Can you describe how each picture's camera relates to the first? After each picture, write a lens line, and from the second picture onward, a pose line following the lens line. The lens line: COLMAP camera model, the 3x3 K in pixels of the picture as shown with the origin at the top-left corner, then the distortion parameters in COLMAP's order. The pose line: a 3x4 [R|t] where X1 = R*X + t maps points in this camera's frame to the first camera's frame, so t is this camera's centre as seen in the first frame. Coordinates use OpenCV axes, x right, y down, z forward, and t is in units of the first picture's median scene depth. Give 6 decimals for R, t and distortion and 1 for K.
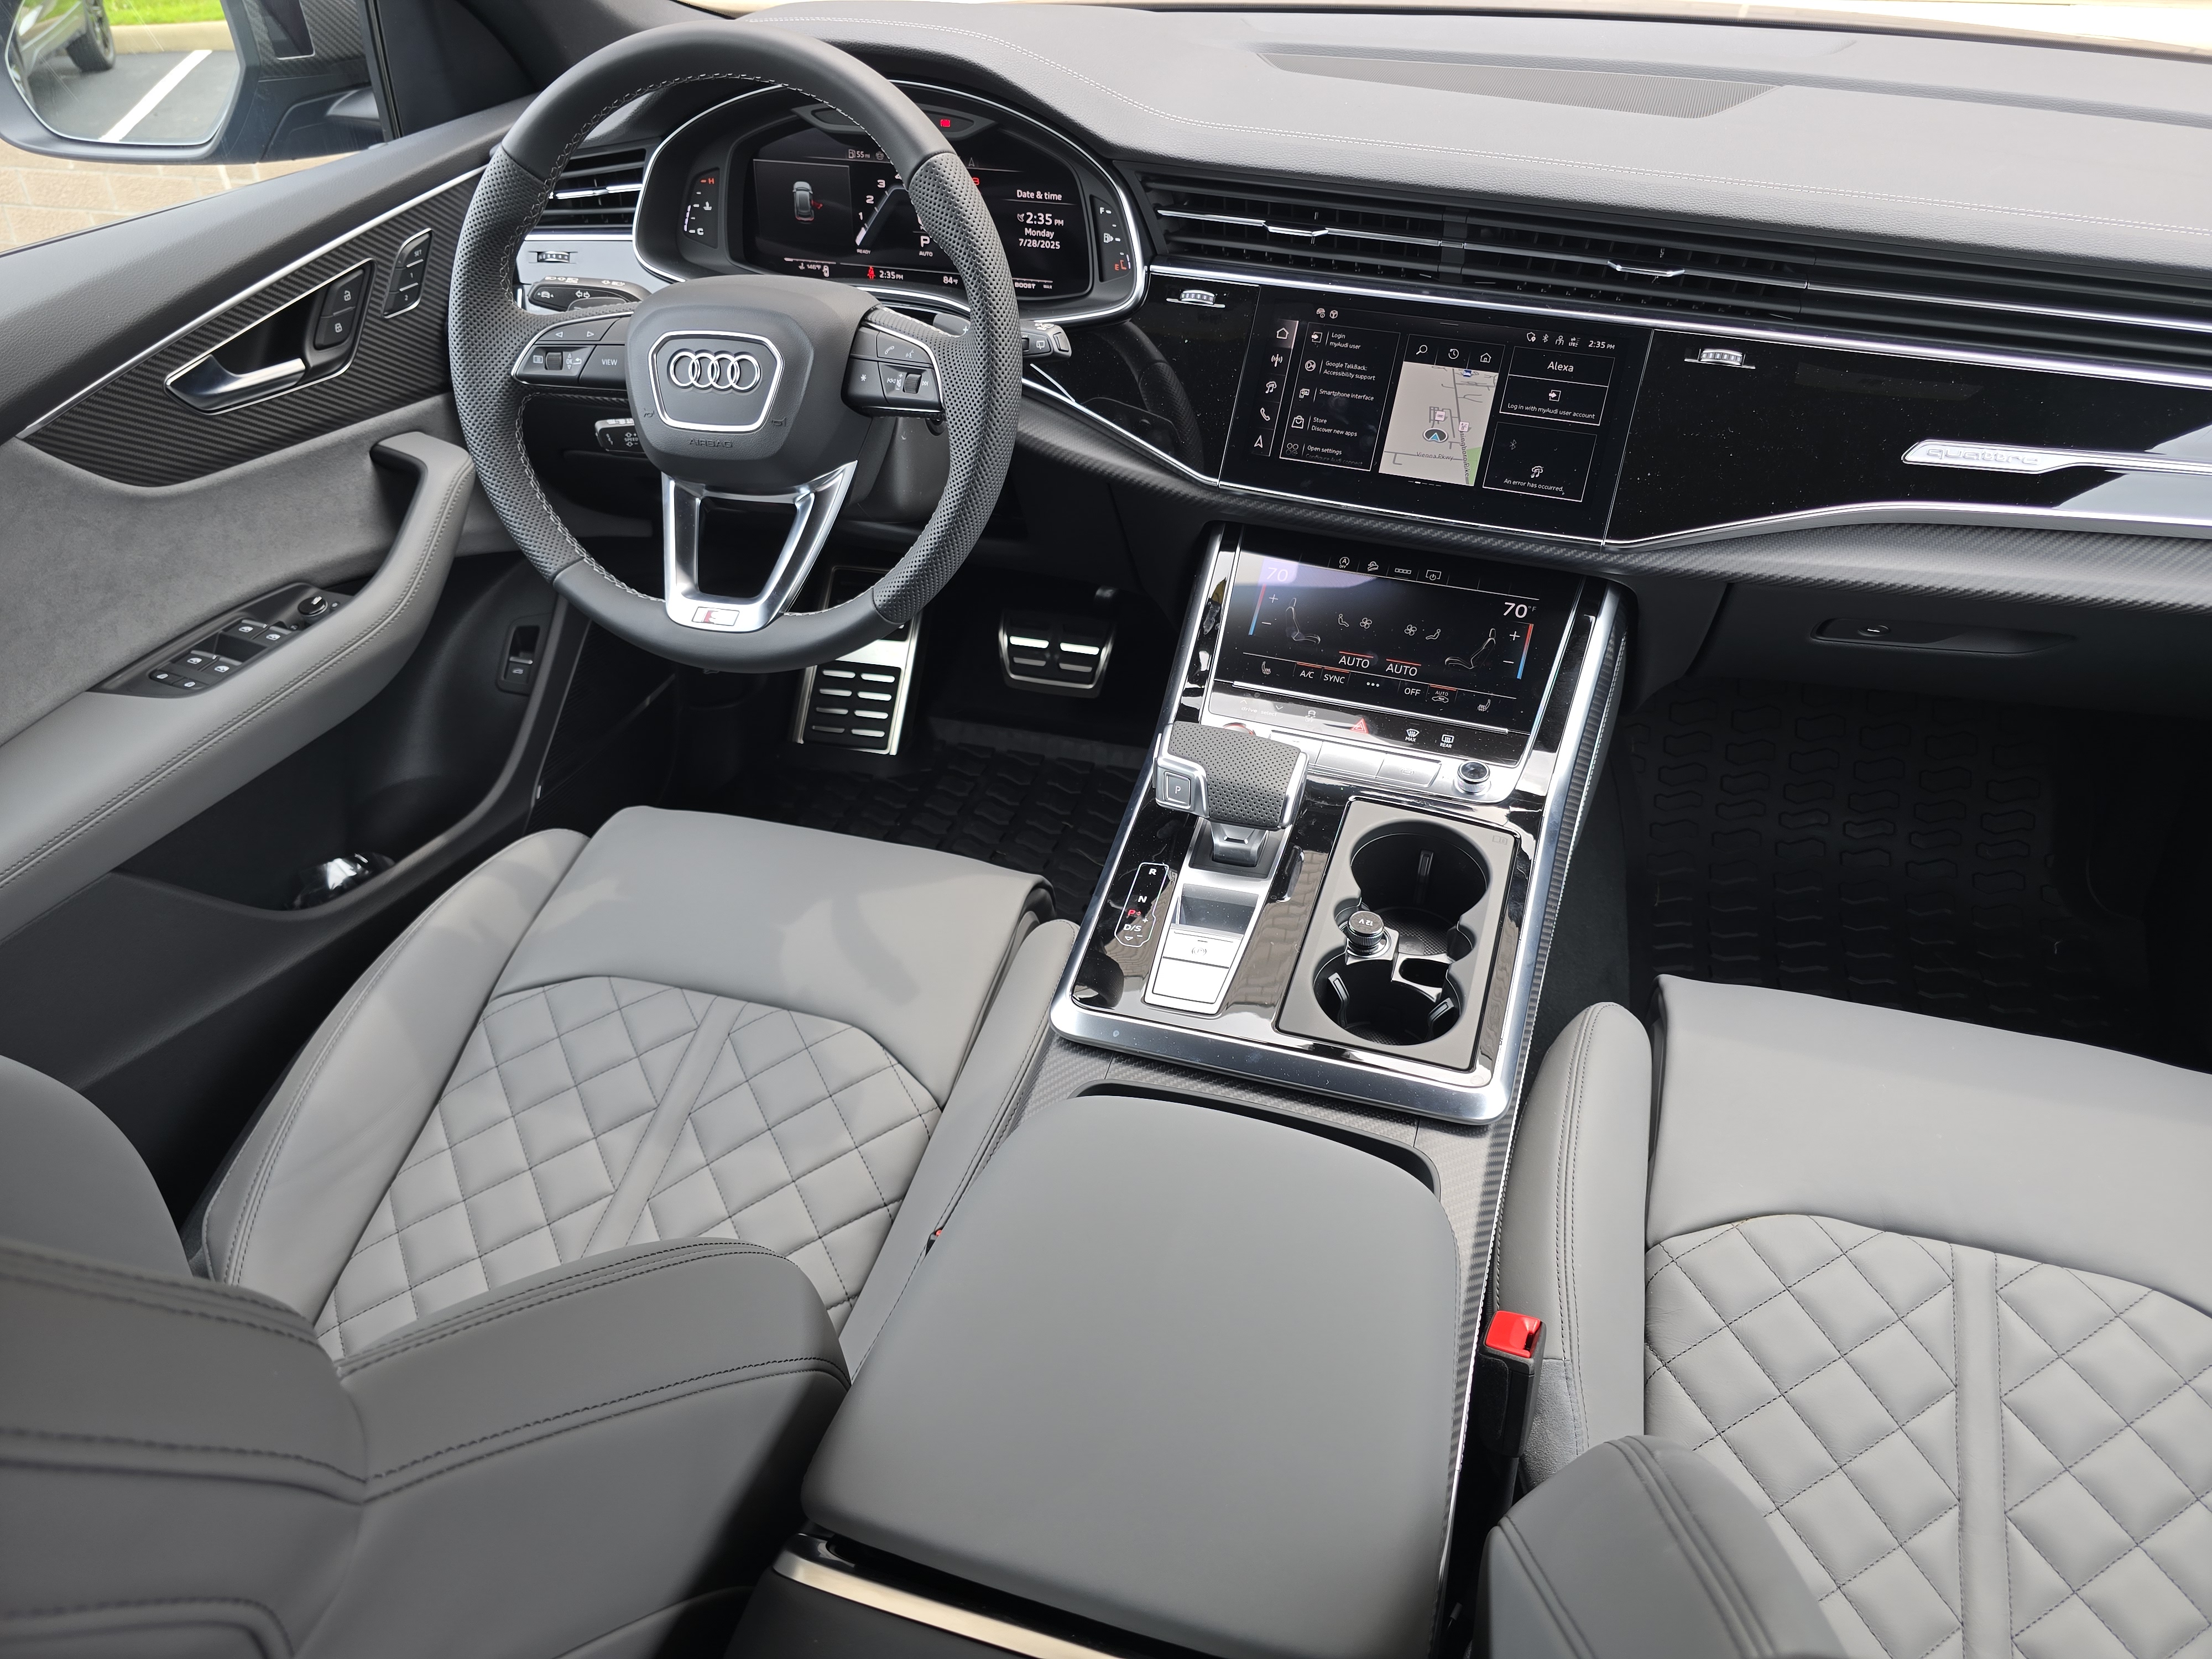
lens RADIAL K [[1480.7, 0, 1096.7], [0, 1480.7, 820.5], [0, 0, 1]] dist [0.044266, -0.069345]
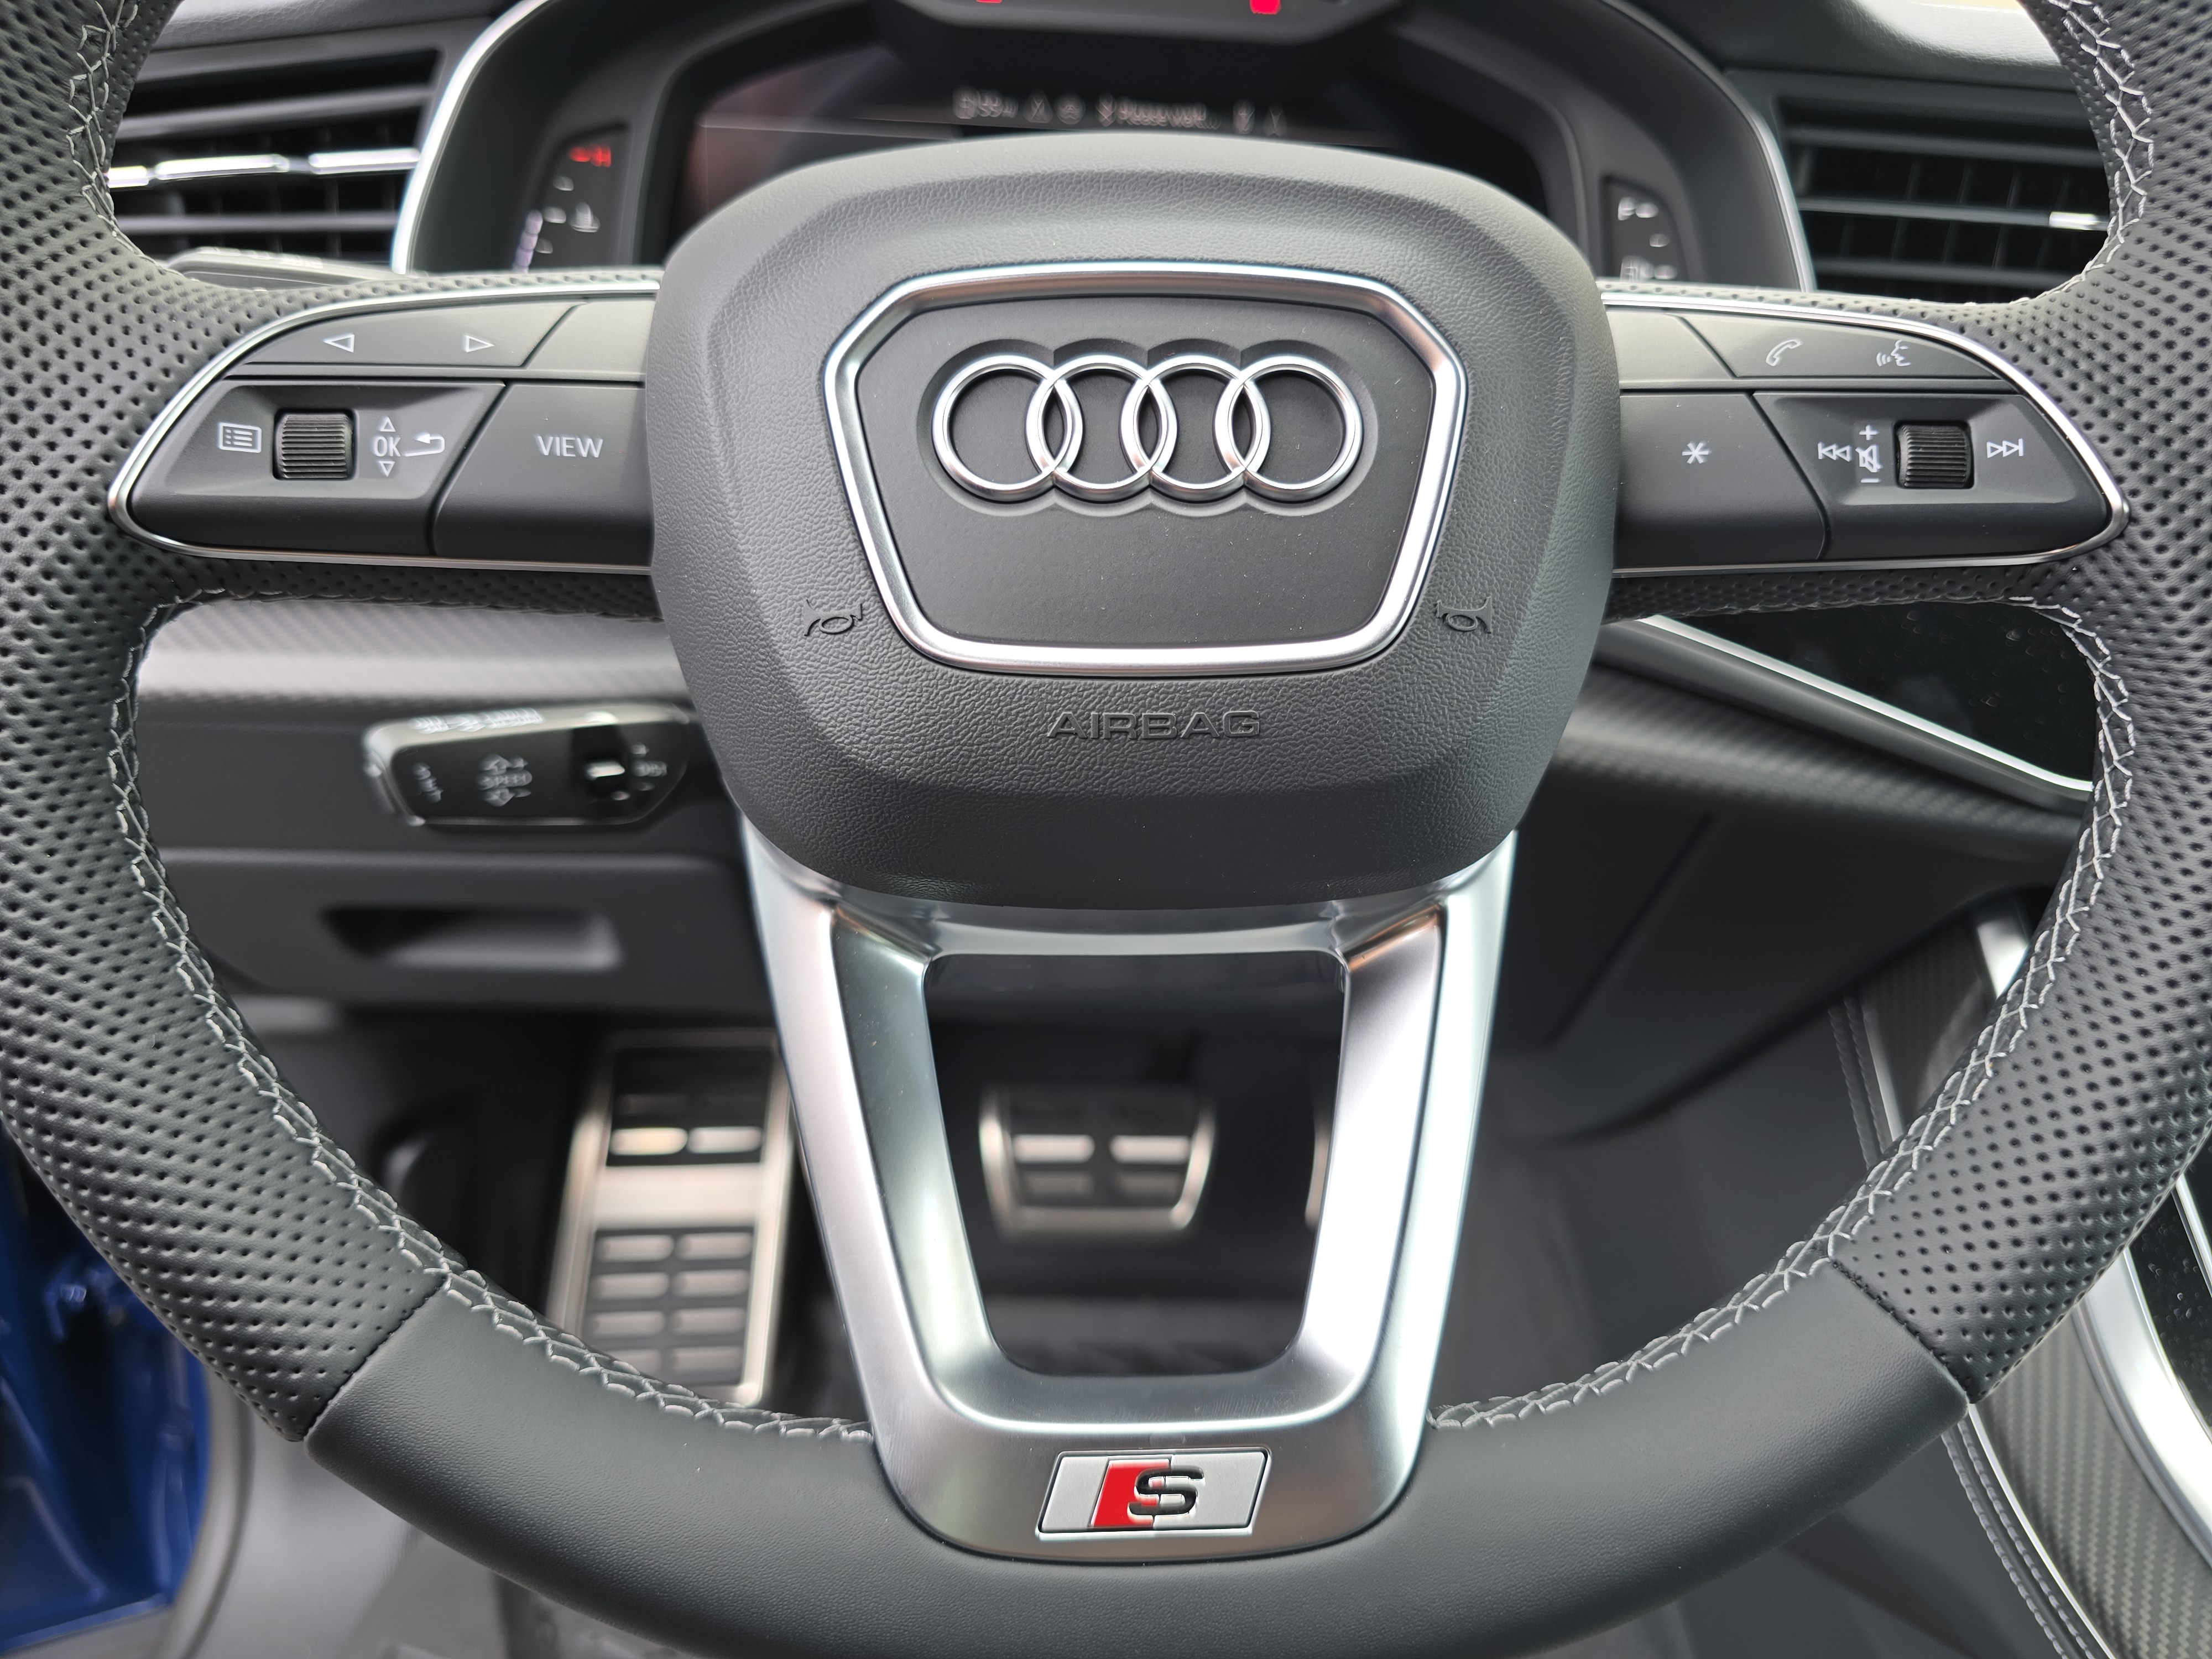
lens RADIAL K [[1571.4, 0, 1115.2], [0, 1571.4, 785.4], [0, 0, 1]] dist [0.002068, -0.052523]
pose [[0.947791, -0.060764, 0.313049, -0.308751], [0.141186, 0.960180, -0.241082, -0.171777], [-0.285934, 0.272693, 0.918630, 0.716279]]
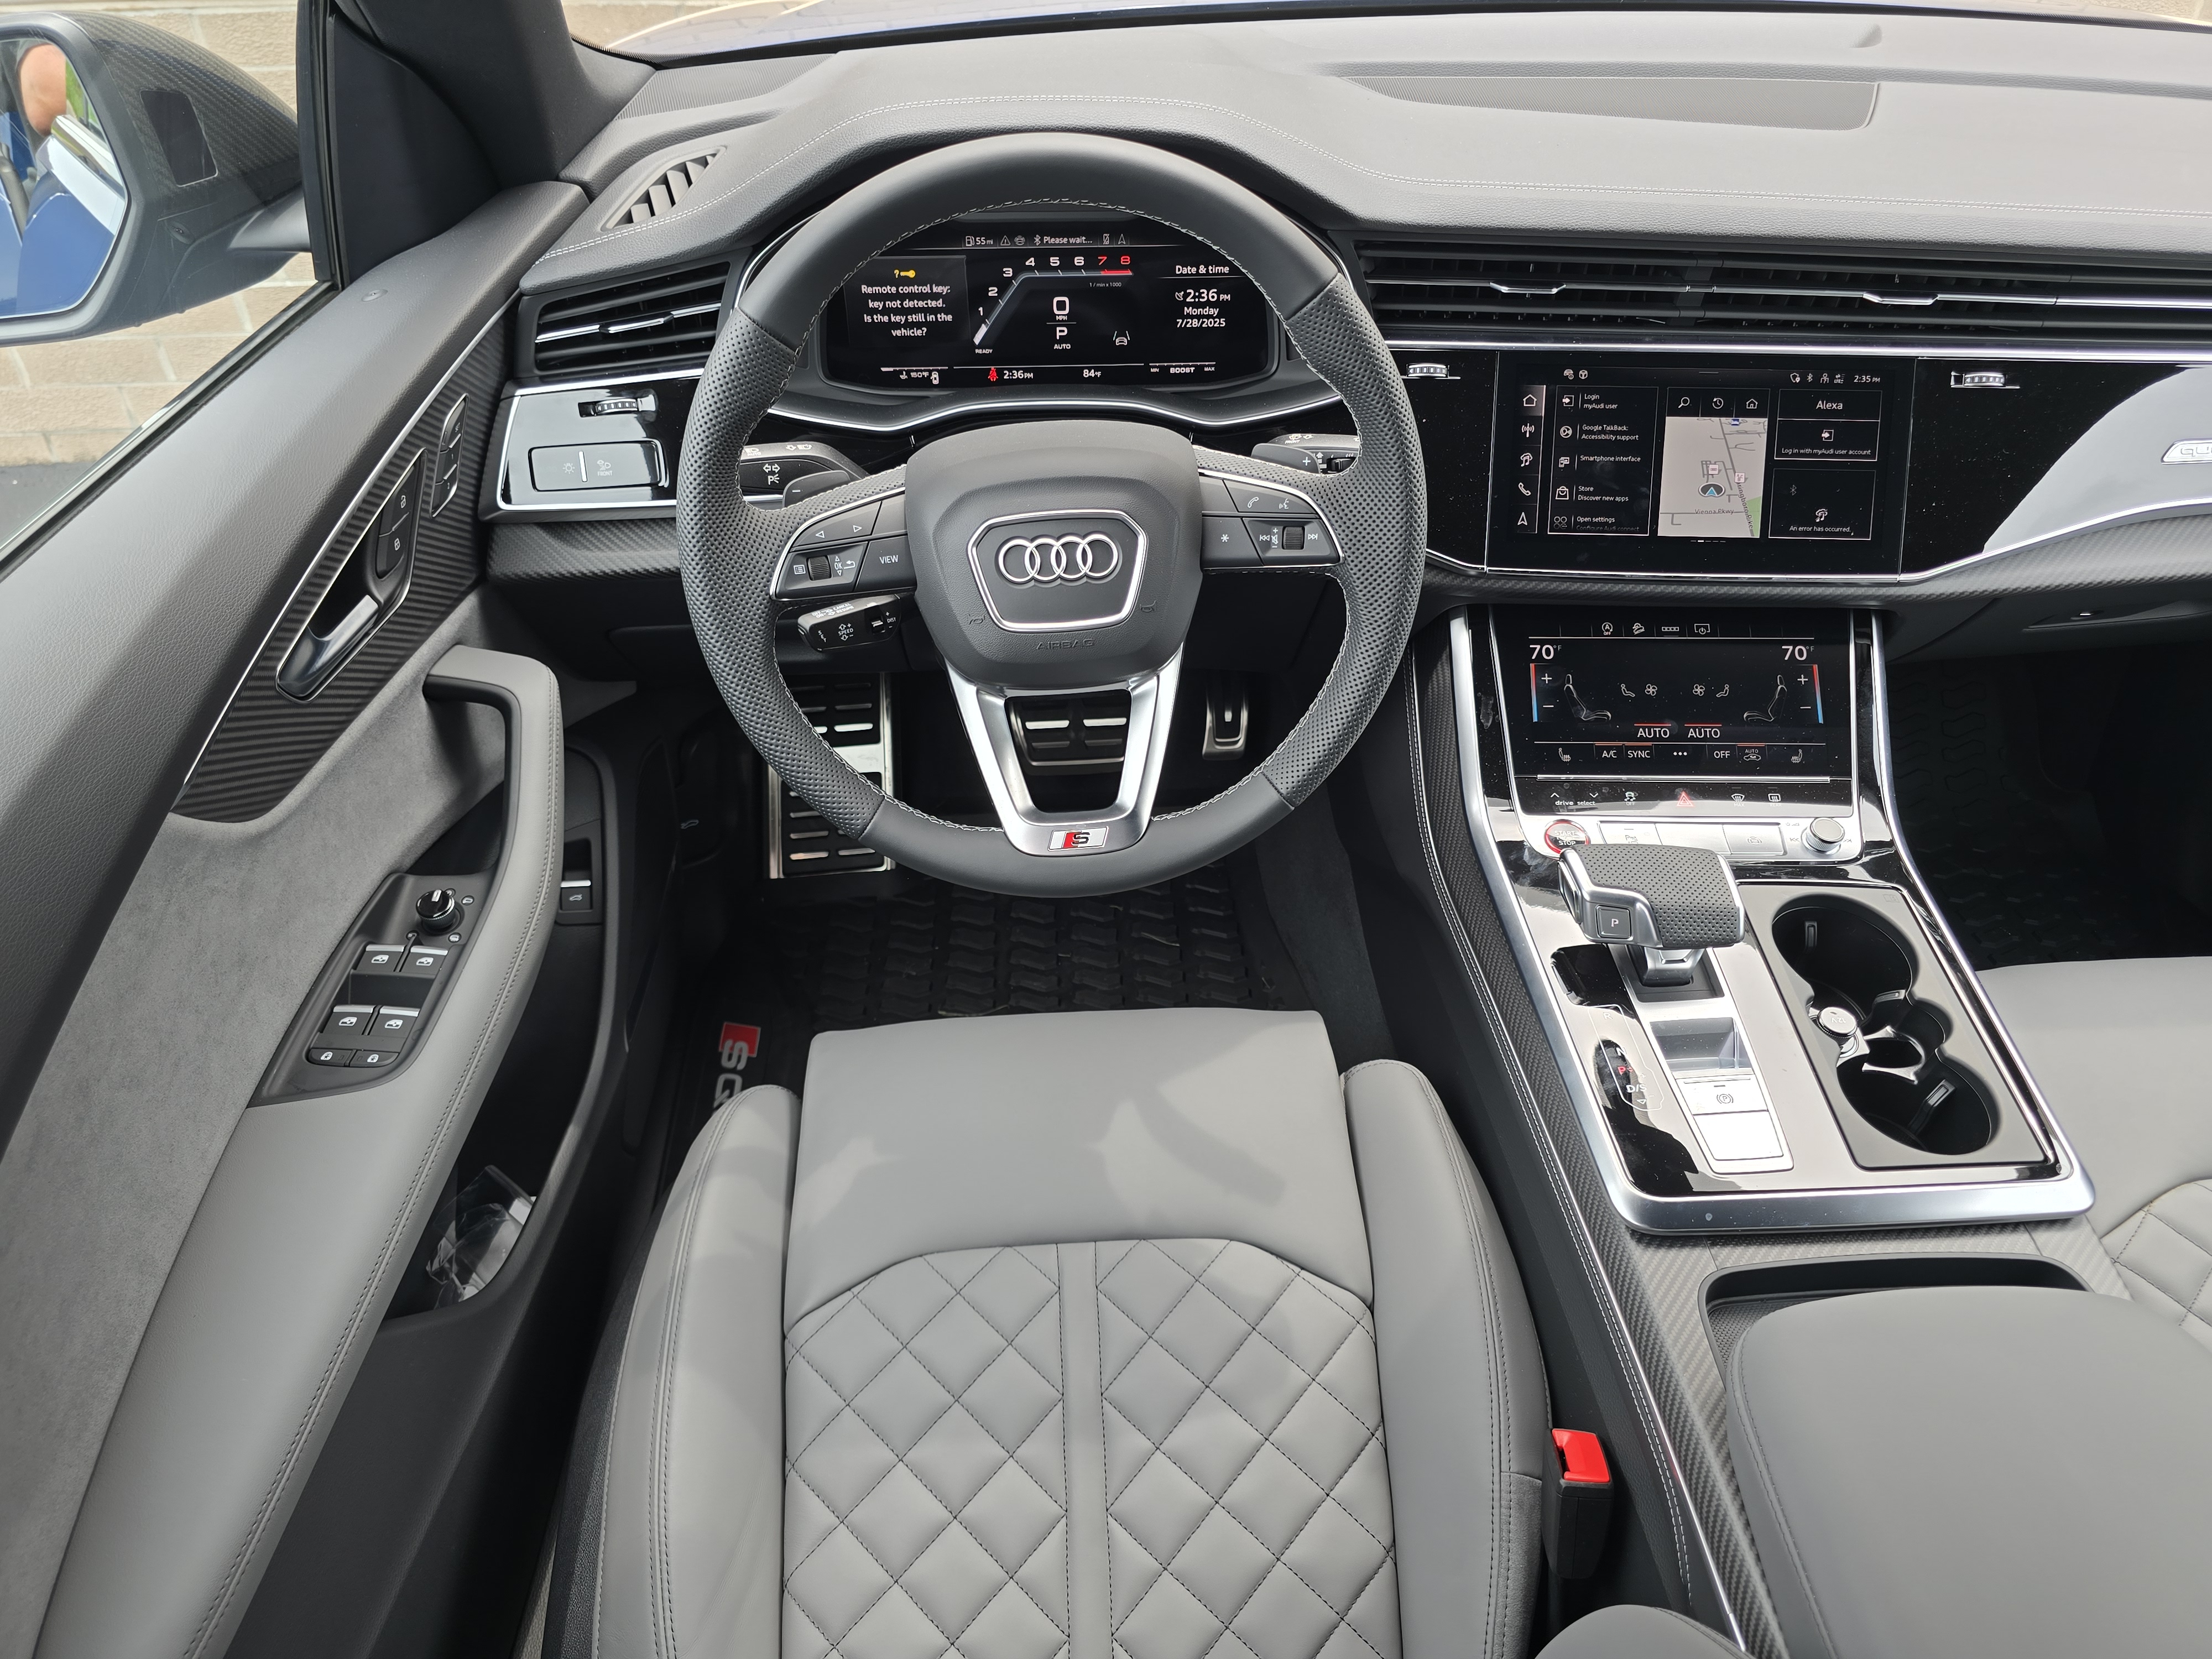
lens RADIAL K [[1508.0, 0, 1098.1], [0, 1508.0, 840.9], [0, 0, 1]] dist [0.048015, -0.060801]
pose [[0.940906, -0.208719, 0.266705, -0.446982], [0.193917, 0.977669, 0.080987, -0.191007], [-0.277653, -0.024483, 0.960369, 0.160465]]
